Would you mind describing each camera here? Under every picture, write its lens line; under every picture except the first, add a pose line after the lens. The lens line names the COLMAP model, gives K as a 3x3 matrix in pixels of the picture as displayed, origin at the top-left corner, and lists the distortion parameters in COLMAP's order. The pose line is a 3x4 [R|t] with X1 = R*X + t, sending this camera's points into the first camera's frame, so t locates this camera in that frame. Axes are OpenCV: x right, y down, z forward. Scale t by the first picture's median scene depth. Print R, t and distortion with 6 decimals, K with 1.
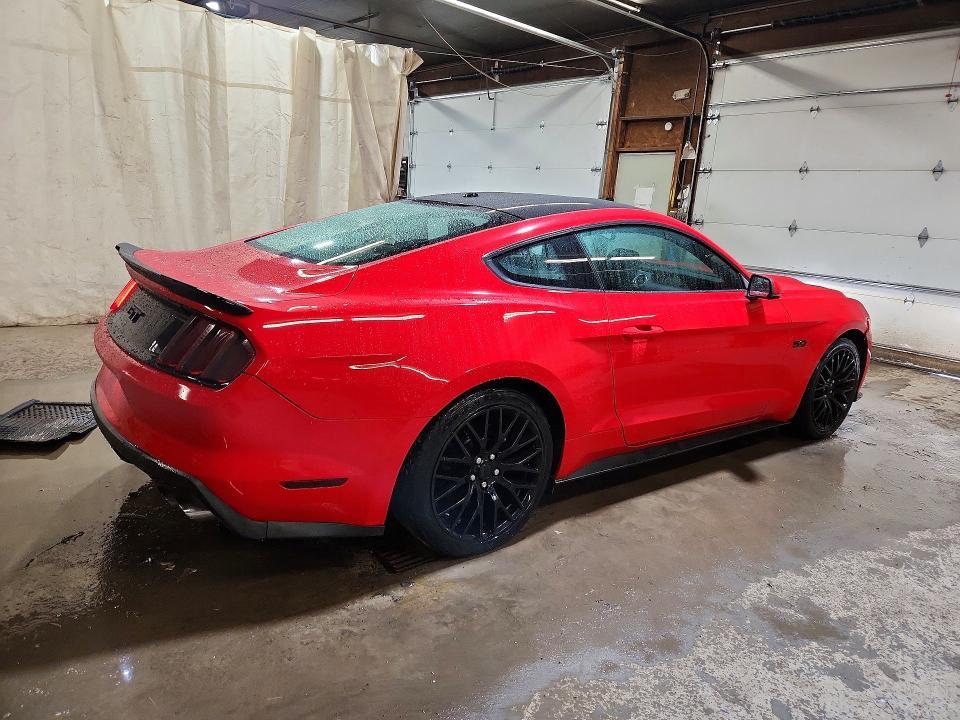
lens RADIAL K [[640.0, 0, 472.1], [0, 640.0, 356.2], [0, 0, 1]] dist [0.059893, -0.040199]
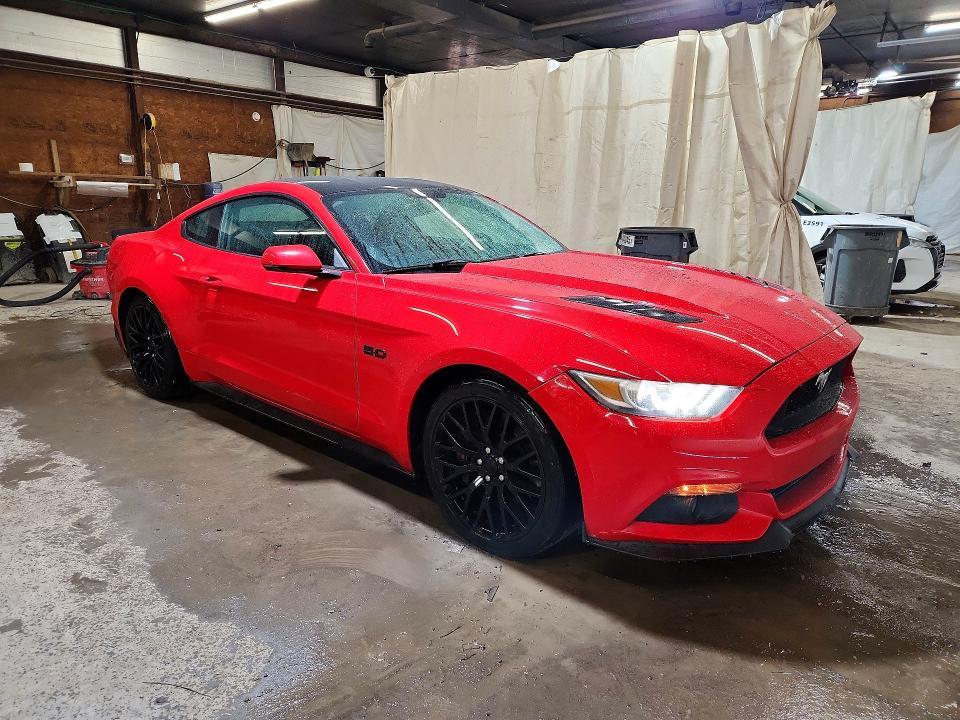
lens RADIAL K [[640.0, 0, 475.5], [0, 640.0, 362.2], [0, 0, 1]] dist [0.059893, -0.040199]
pose [[0.203663, 0.173366, -0.963569, 1.328556], [-0.222763, 0.966588, 0.126825, -0.134261], [0.953361, 0.188819, 0.235477, 1.029276]]
